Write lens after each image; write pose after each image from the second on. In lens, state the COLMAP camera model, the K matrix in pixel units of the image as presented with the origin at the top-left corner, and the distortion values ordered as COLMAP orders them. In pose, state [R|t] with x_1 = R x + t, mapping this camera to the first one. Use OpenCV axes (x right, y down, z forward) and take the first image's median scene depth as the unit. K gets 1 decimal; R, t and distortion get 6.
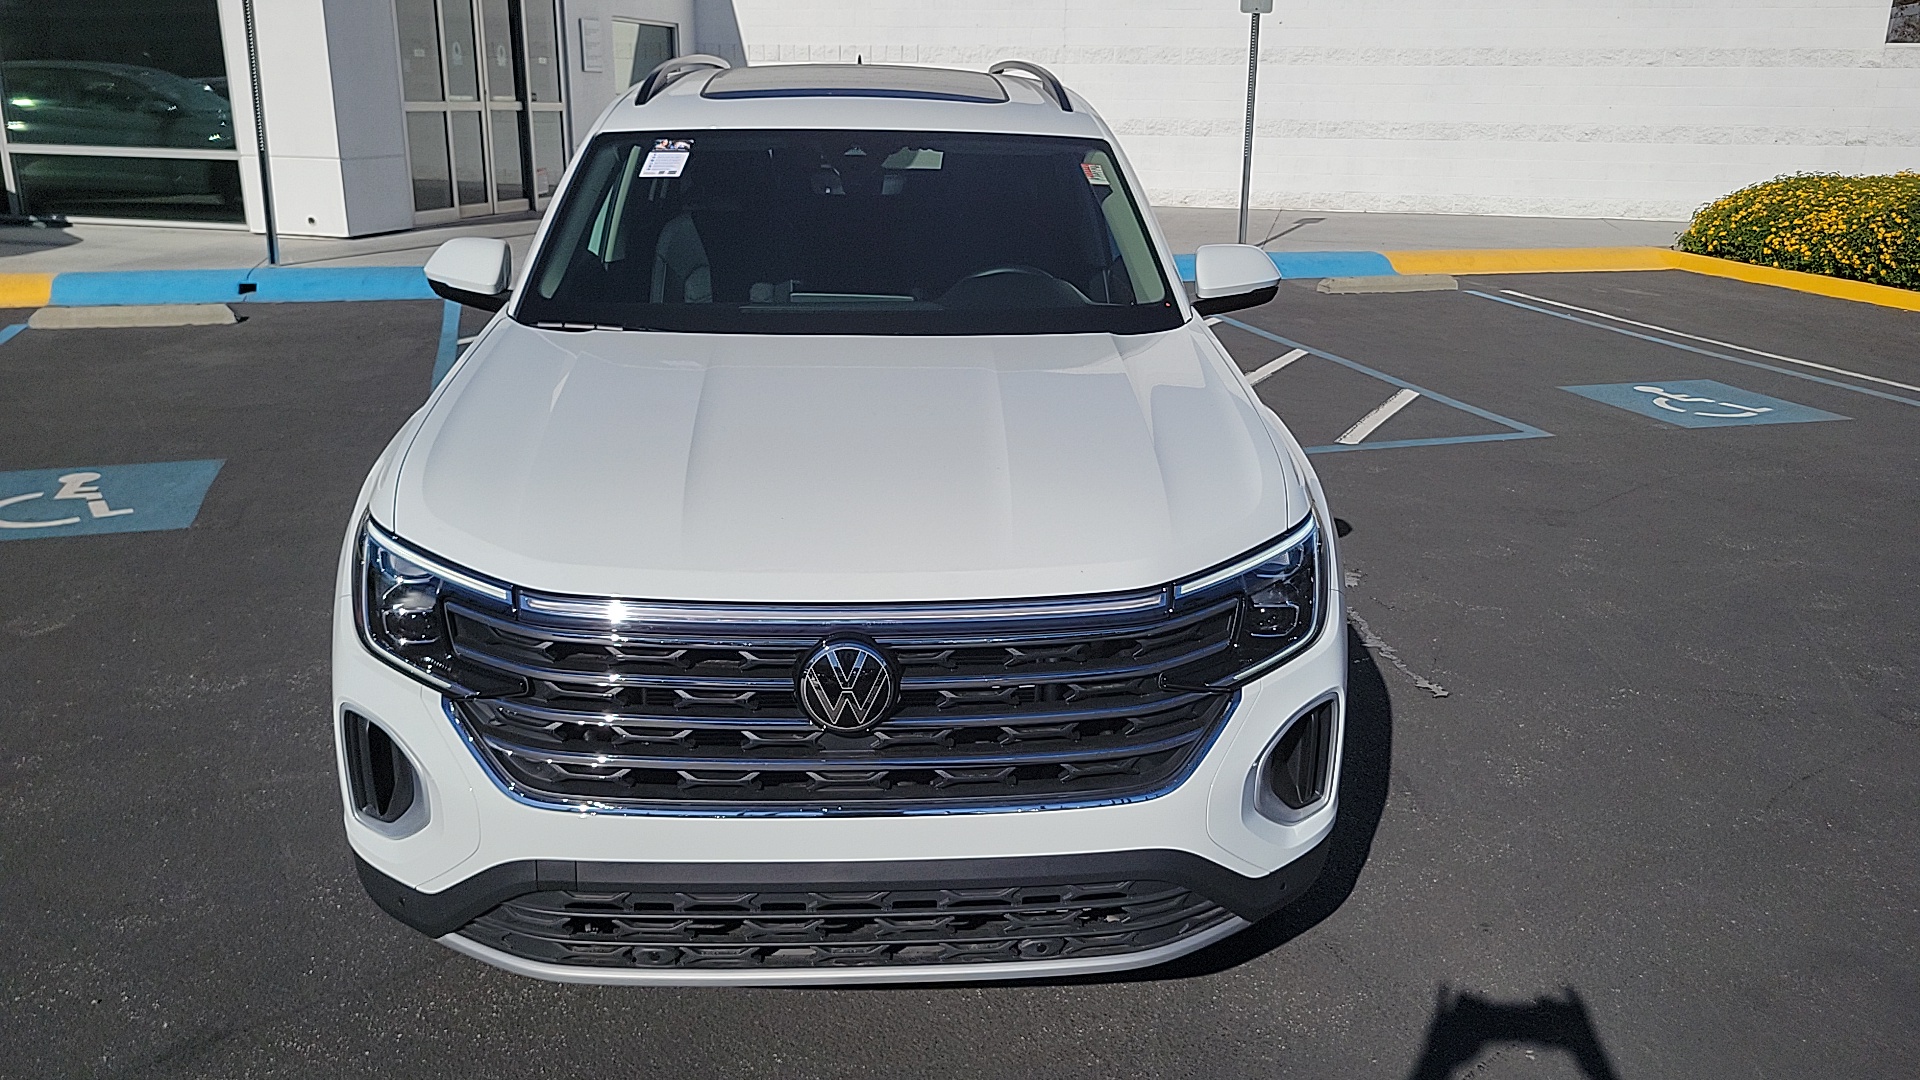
lens RADIAL K [[1439.3, 0, 957.7], [0, 1439.3, 533.5], [0, 0, 1]] dist [0.035078, -0.017339]
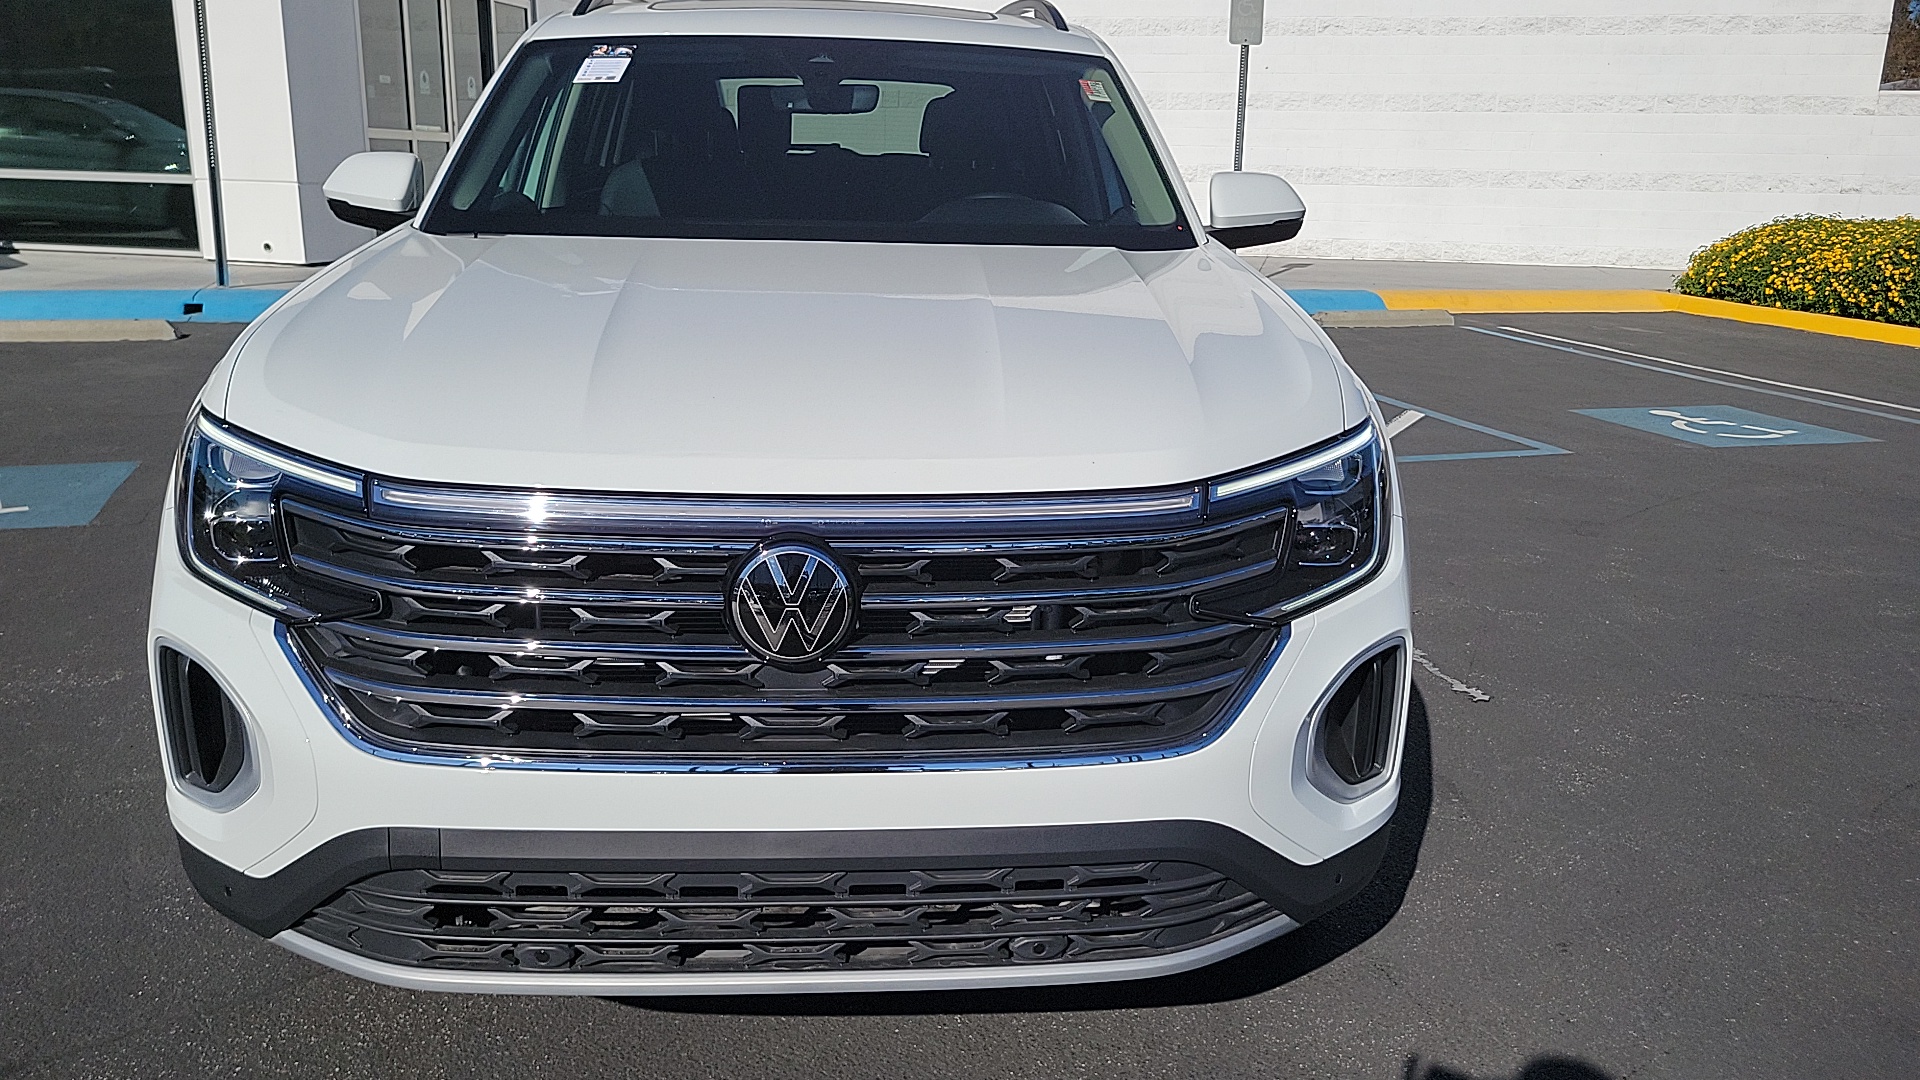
lens RADIAL K [[1438.4, 0, 950.6], [0, 1438.4, 550.7], [0, 0, 1]] dist [0.043490, -0.028706]
pose [[0.999937, 0.005901, 0.009529, 0.000725], [-0.005549, 0.999315, -0.036577, 0.065983], [-0.009739, 0.036522, 0.999285, 0.137182]]
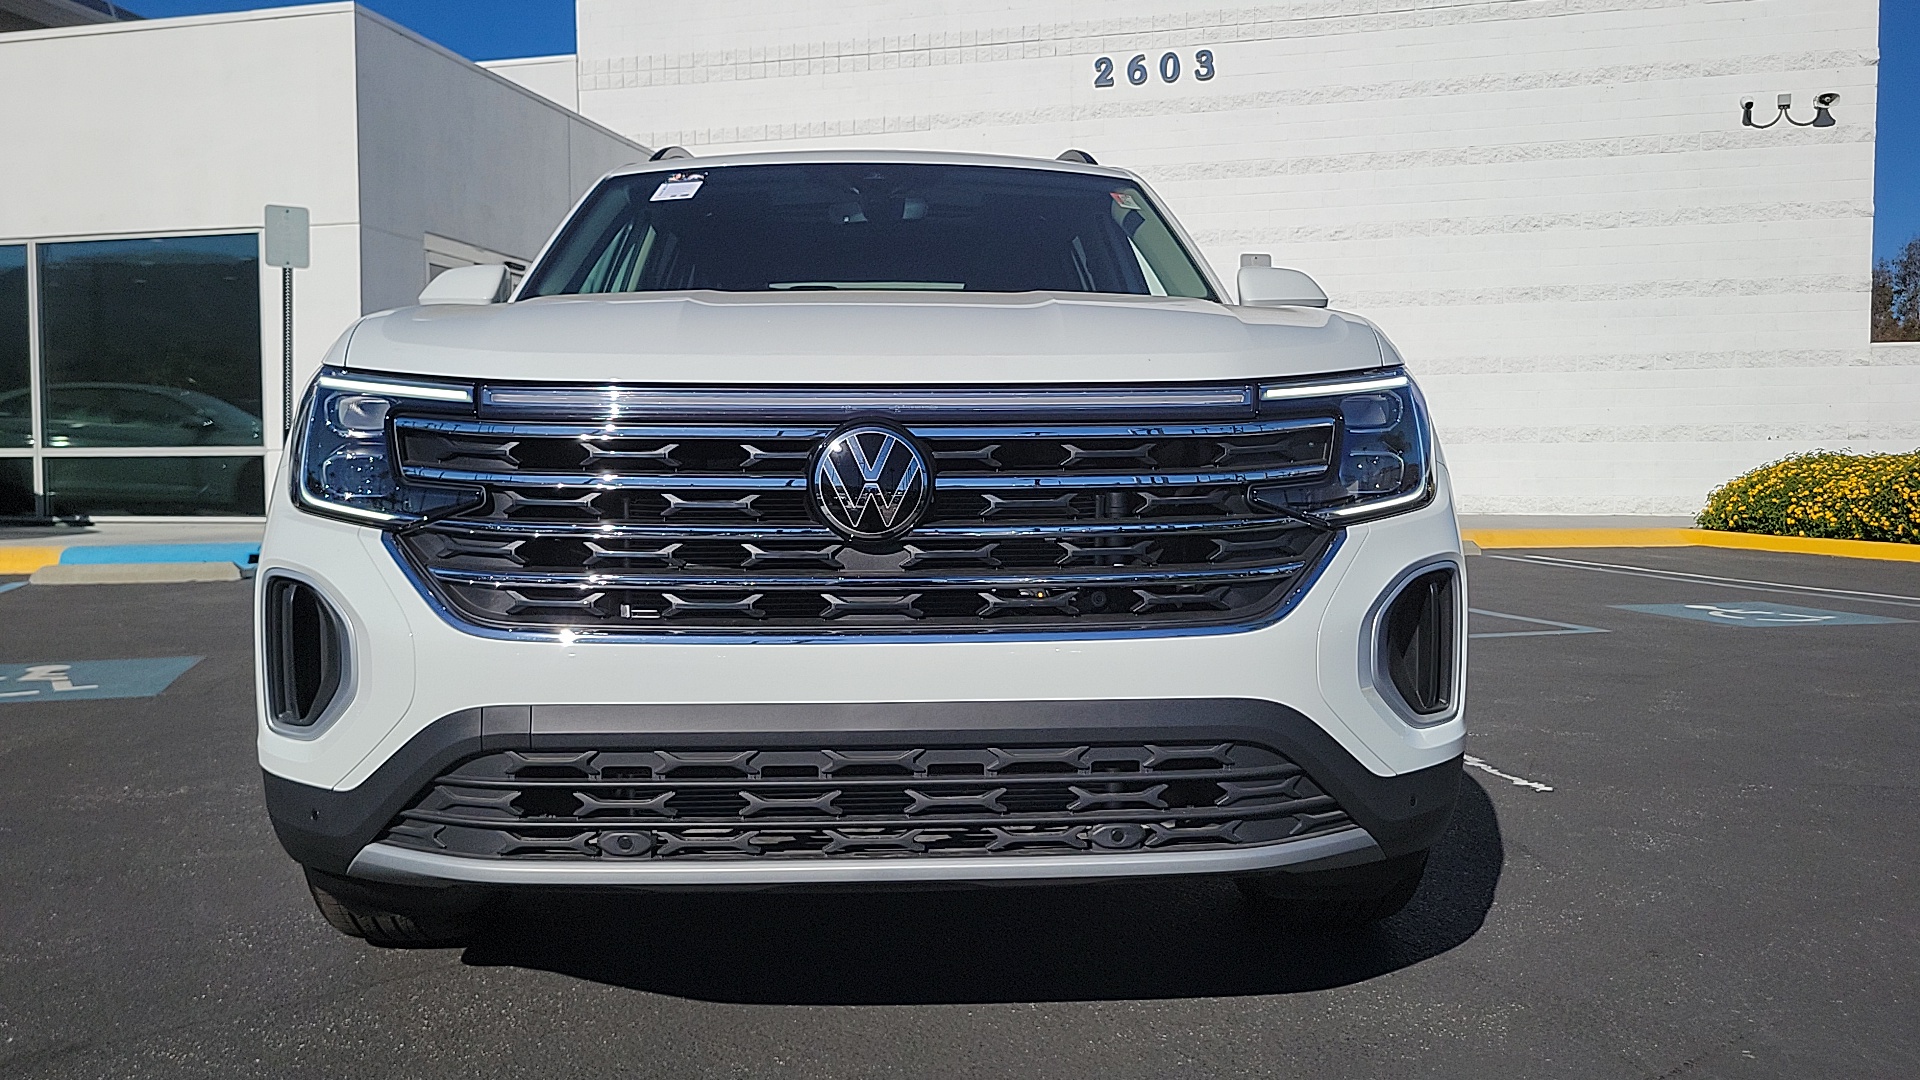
lens RADIAL K [[1438.4, 0, 950.6], [0, 1438.4, 550.7], [0, 0, 1]] dist [0.043490, -0.028706]
pose [[0.999810, -0.015750, -0.011449, -0.014053], [0.012491, 0.969860, -0.243341, 0.215138], [0.014937, 0.243152, 0.969873, 0.132007]]
